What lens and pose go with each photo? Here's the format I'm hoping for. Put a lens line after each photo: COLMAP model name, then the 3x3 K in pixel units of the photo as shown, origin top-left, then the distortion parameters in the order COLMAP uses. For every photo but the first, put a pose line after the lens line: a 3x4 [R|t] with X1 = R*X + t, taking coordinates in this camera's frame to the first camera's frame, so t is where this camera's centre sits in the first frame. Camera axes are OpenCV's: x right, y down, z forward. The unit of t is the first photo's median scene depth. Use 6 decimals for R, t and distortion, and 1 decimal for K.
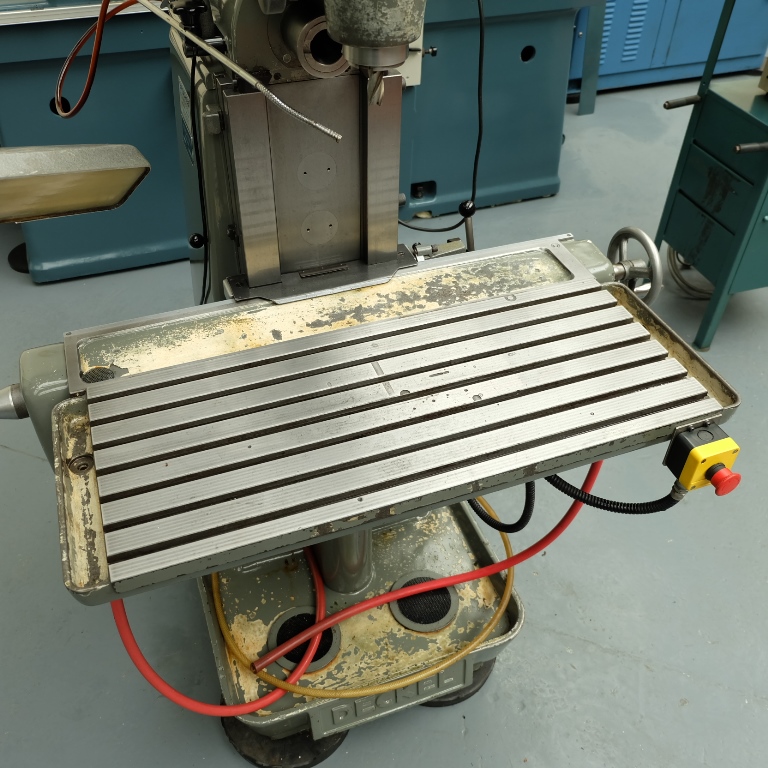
lens RADIAL K [[787.2, 0, 389.8], [0, 787.2, 384.5], [0, 0, 1]] dist [-0.091662, 0.102340]
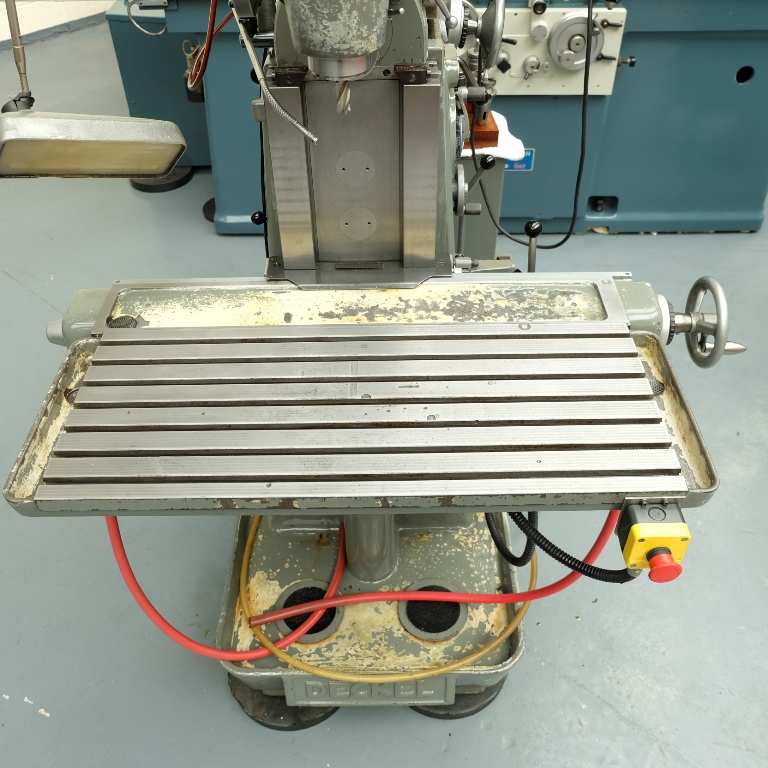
lens RADIAL K [[787.2, 0, 389.8], [0, 787.2, 384.5], [0, 0, 1]] dist [-0.091662, 0.102340]
pose [[0.937009, 0.212962, -0.276878, 0.261826], [-0.209265, 0.976904, 0.043198, -0.044616], [0.279683, 0.017464, 0.959934, 0.027375]]
